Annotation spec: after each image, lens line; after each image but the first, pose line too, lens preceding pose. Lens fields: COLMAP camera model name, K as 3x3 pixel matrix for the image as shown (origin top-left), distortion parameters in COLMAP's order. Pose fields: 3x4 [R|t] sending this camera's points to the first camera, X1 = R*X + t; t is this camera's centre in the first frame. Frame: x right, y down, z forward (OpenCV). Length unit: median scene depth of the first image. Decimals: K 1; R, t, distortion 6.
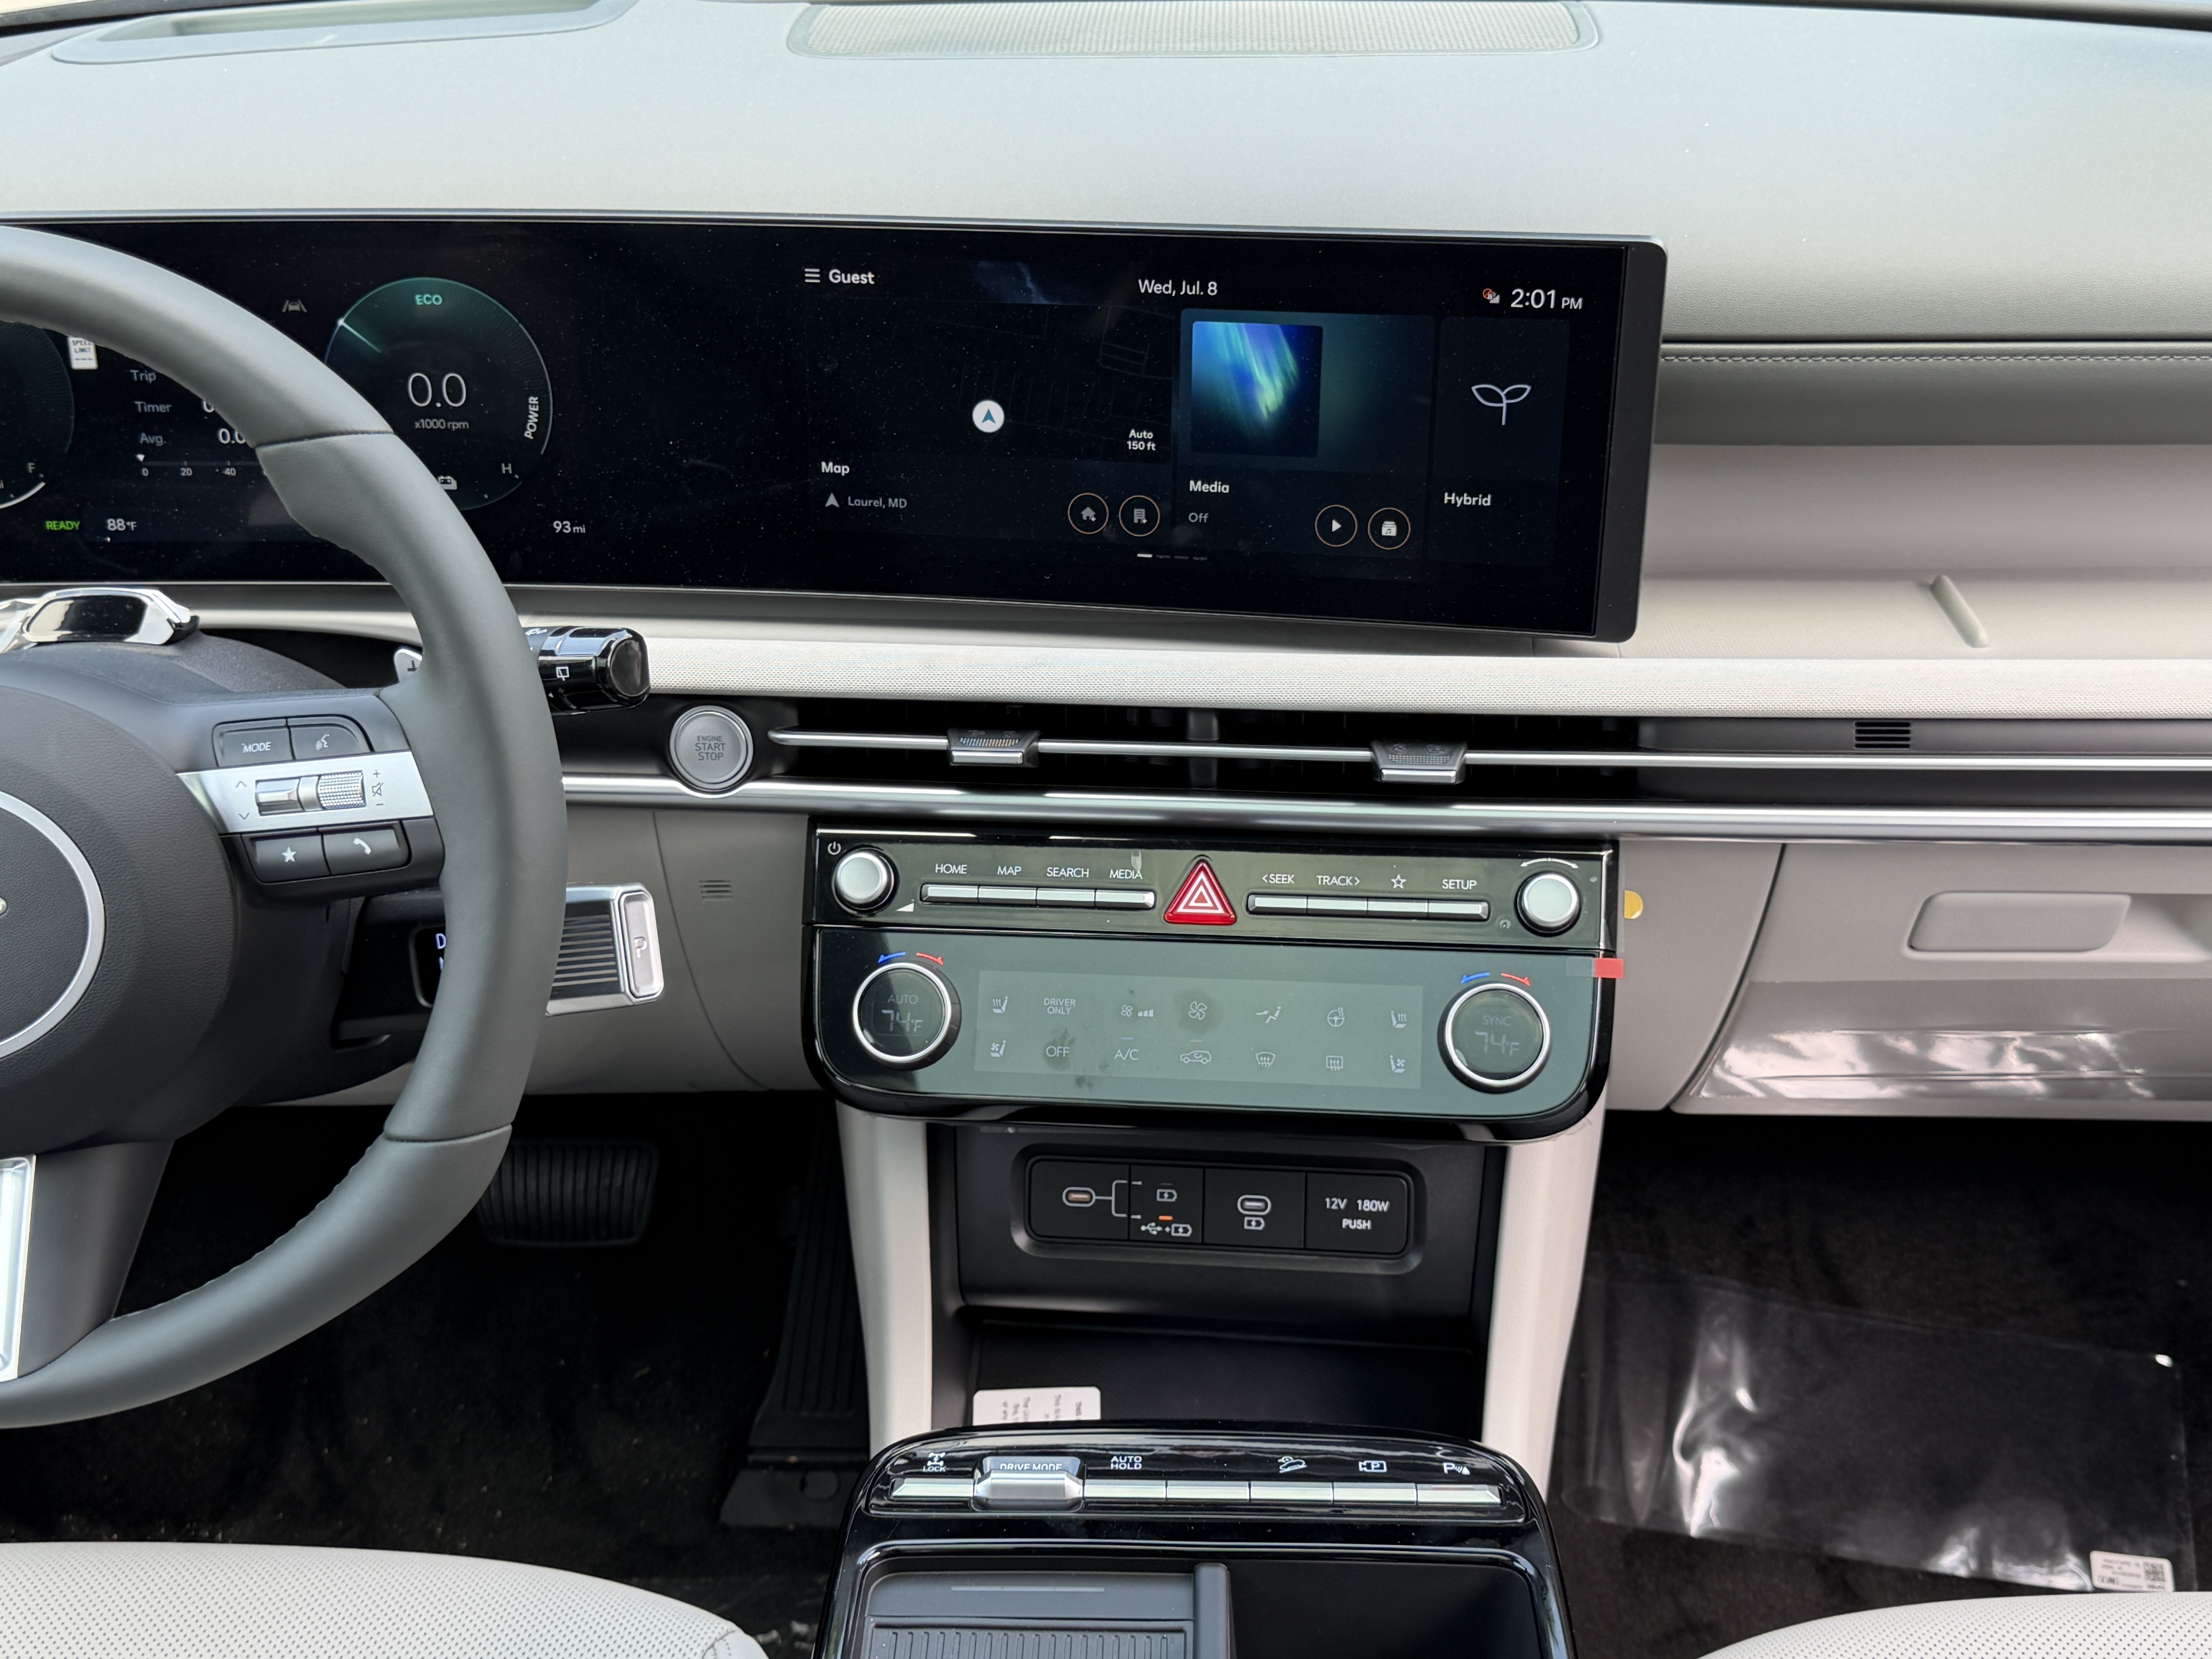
lens RADIAL K [[2538.6, 0, 1099.1], [0, 2538.6, 850.1], [0, 0, 1]] dist [0.096723, 0.000000]
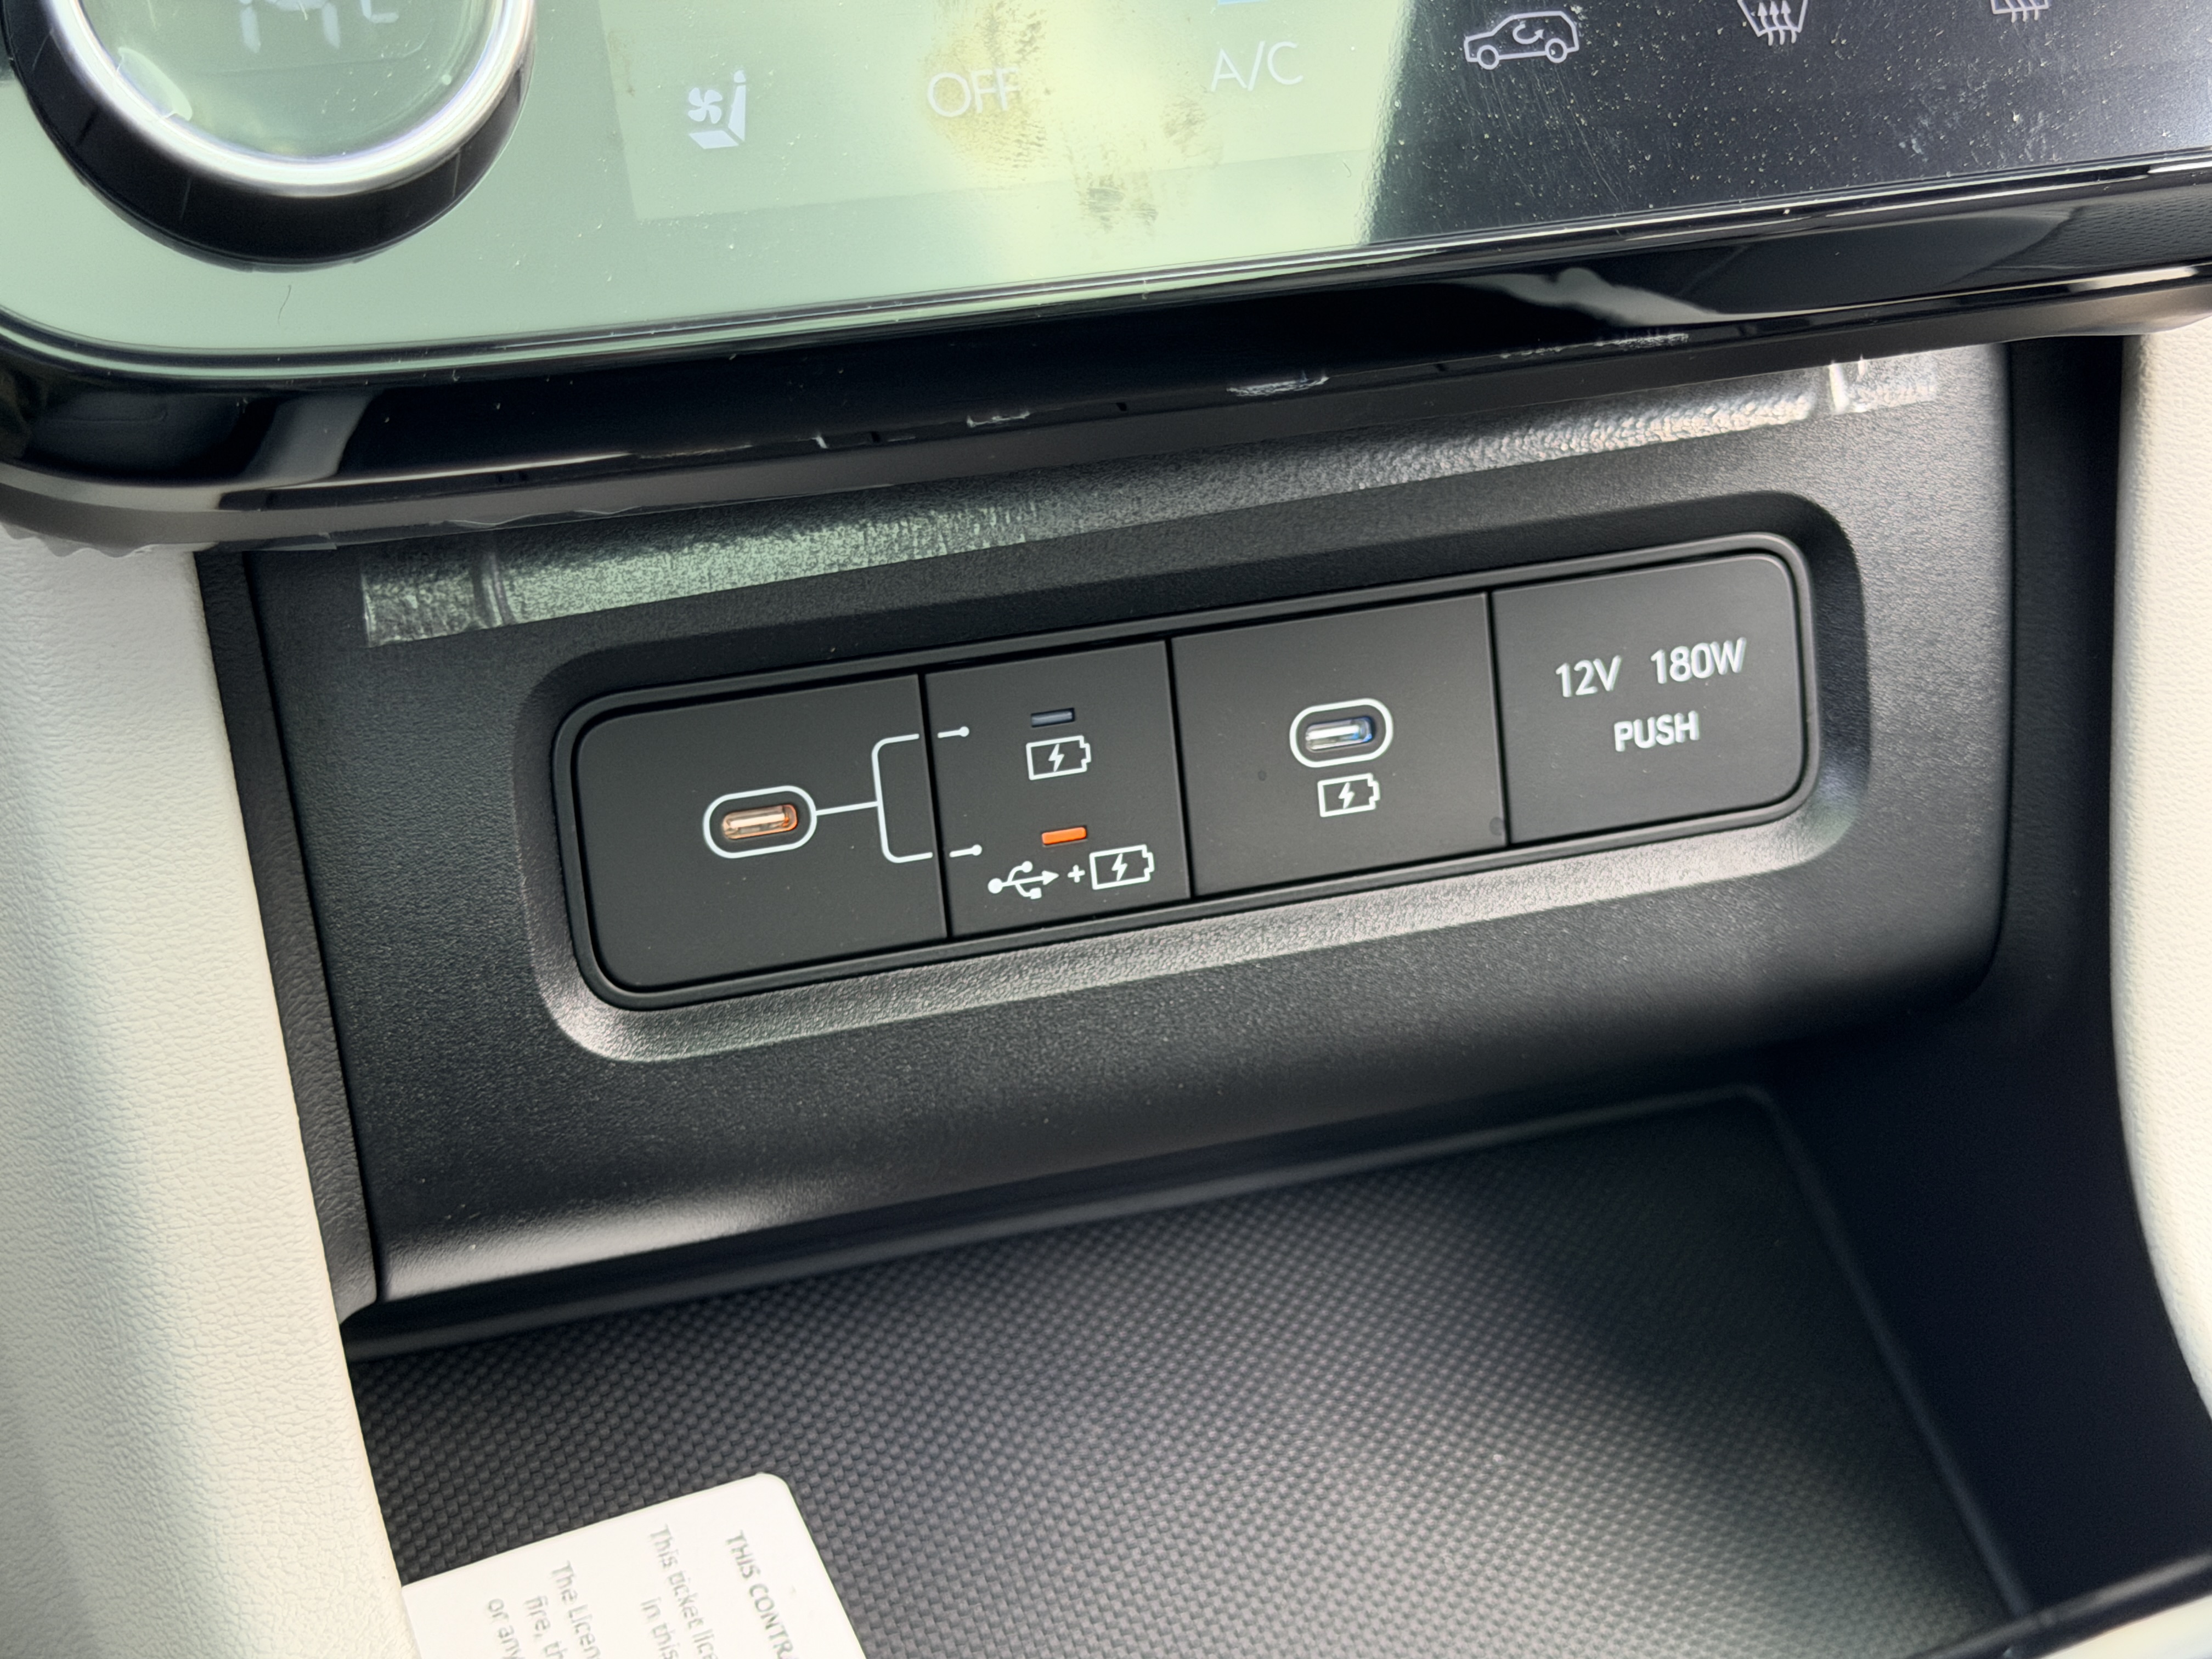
lens RADIAL K [[3681.3, 0, 1110.9], [0, 3681.3, 829.8], [0, 0, 1]] dist [0.059250, 0.000000]
pose [[0.890890, -0.182815, 0.415806, -0.154278], [0.150593, 0.982532, 0.109329, 0.109298], [-0.428530, -0.034783, 0.902858, 0.685903]]
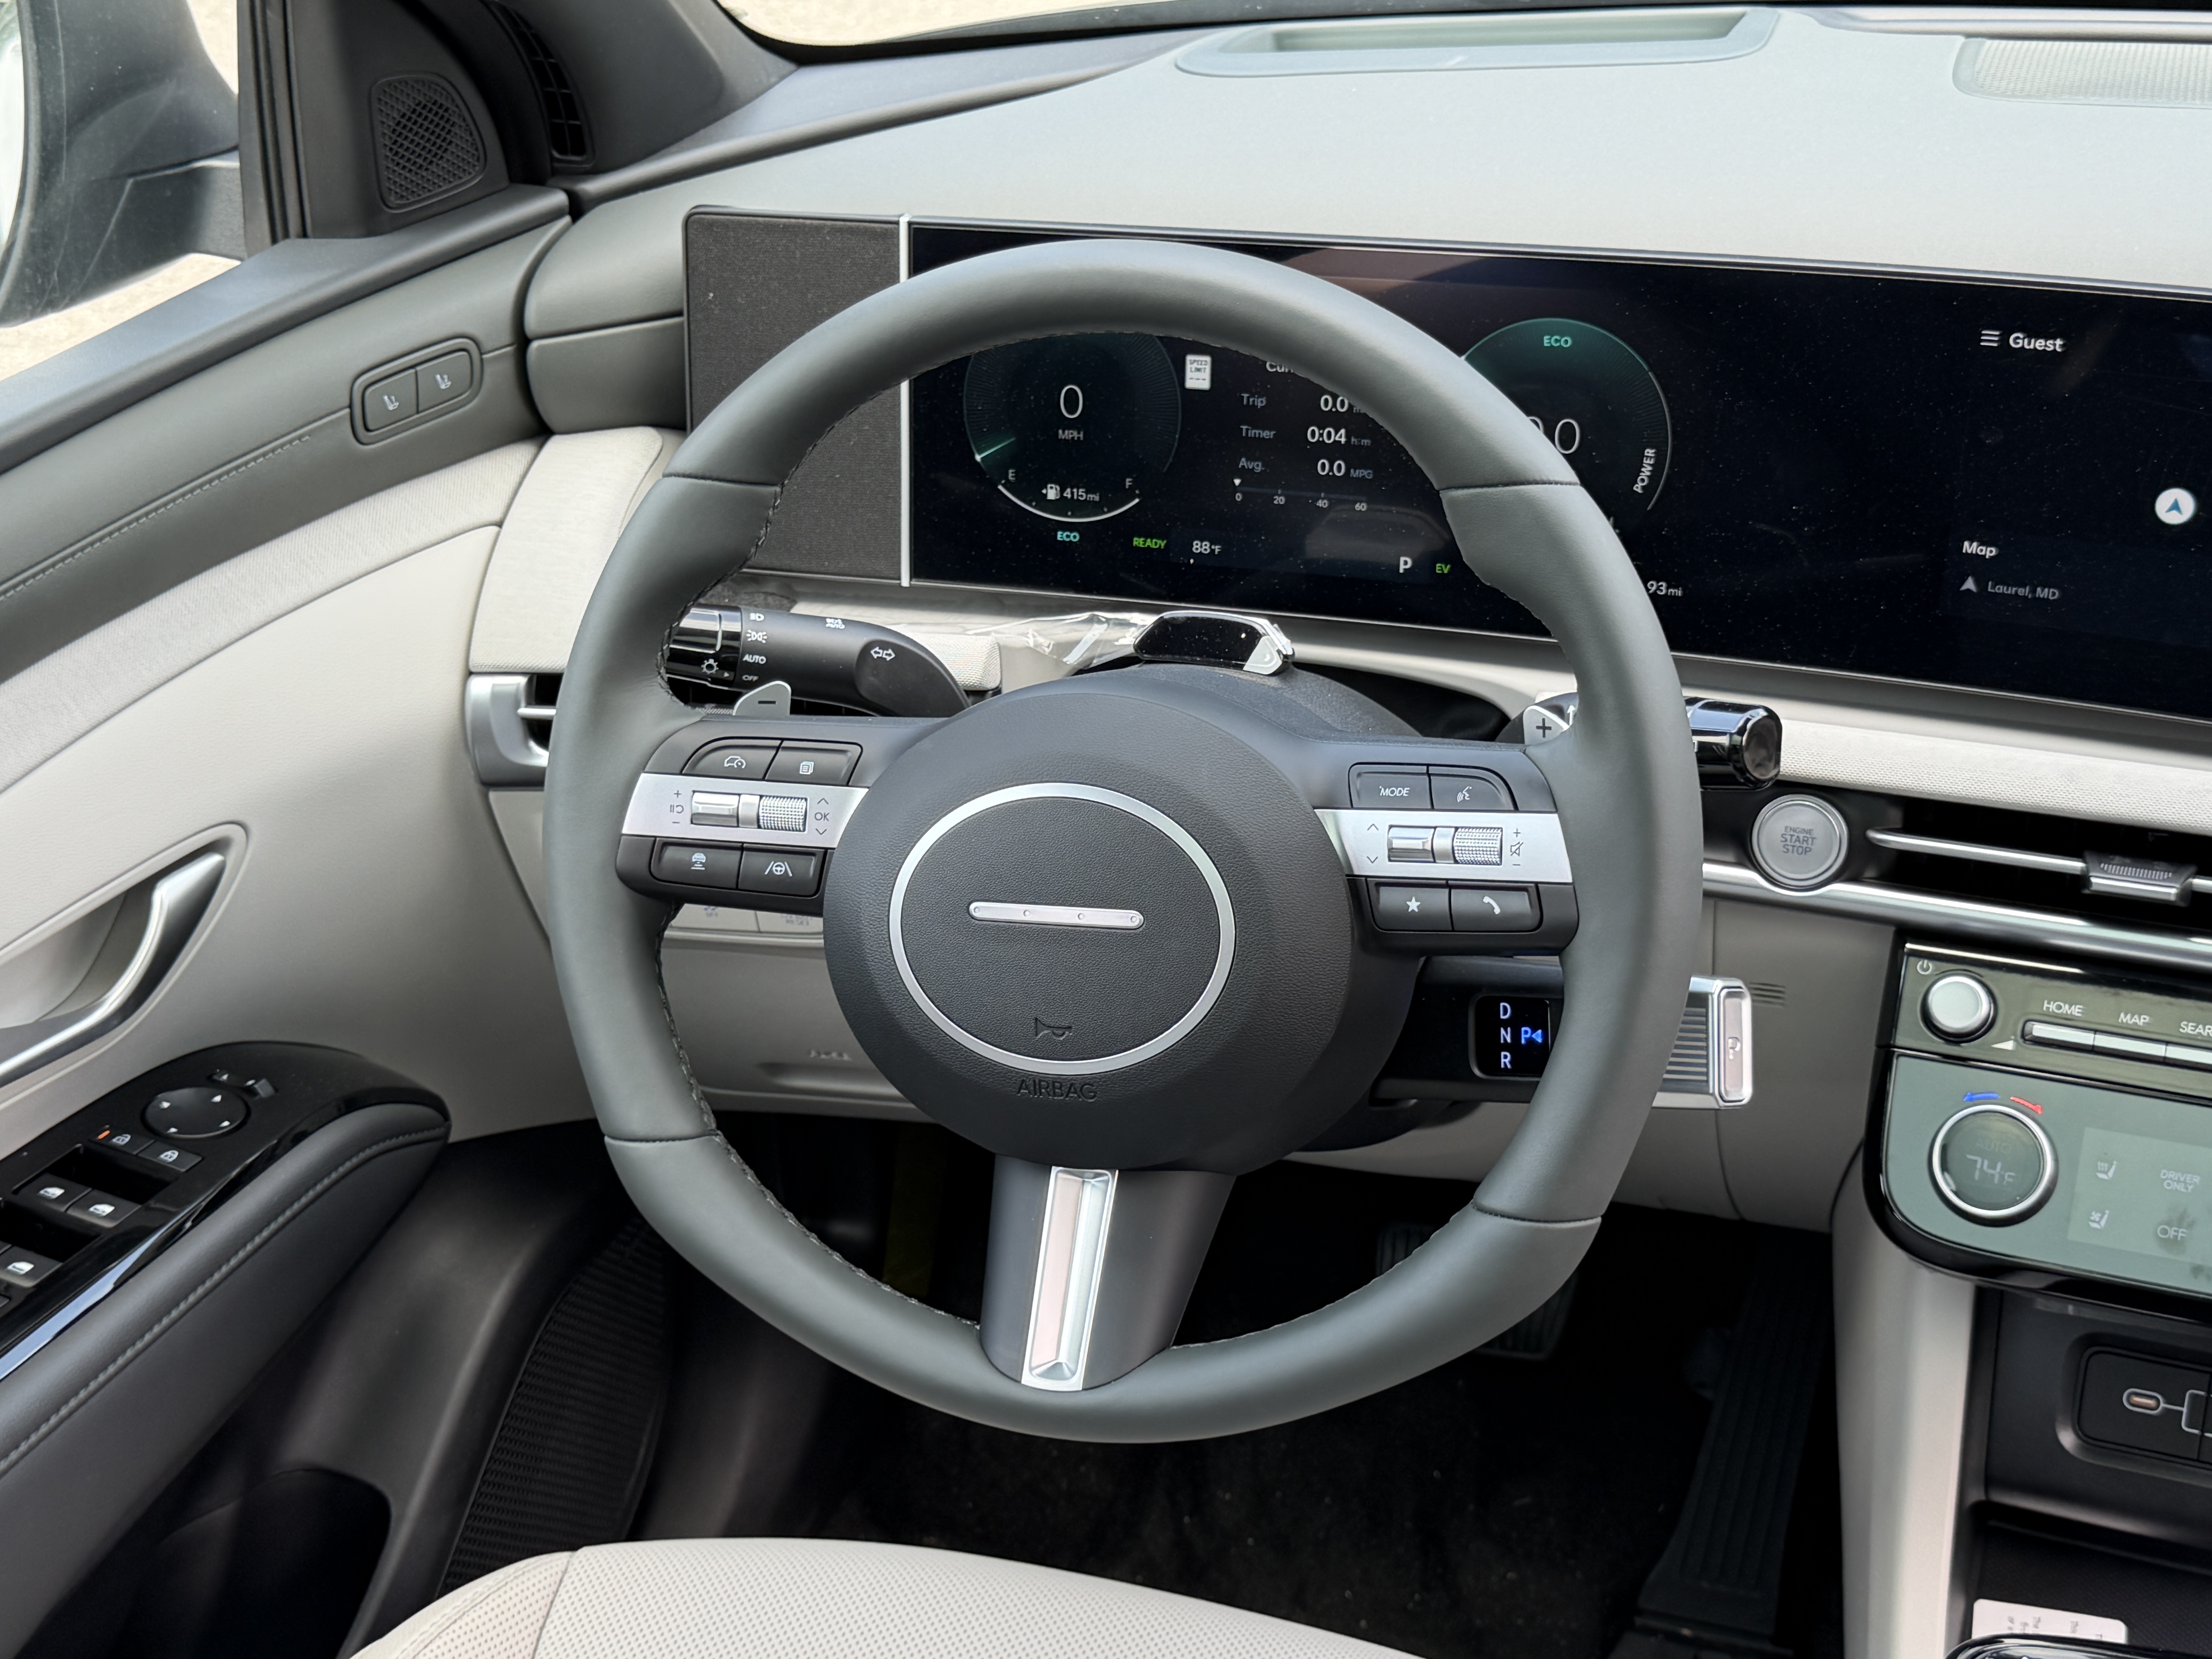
lens RADIAL K [[2862.4, 0, 1098.5], [0, 2862.4, 859.0], [0, 0, 1]] dist [0.102630, 0.000000]
pose [[0.956134, 0.119745, -0.267336, -0.116577], [-0.126917, 0.991866, -0.009647, 0.008350], [0.264007, 0.043153, 0.963555, -0.066862]]
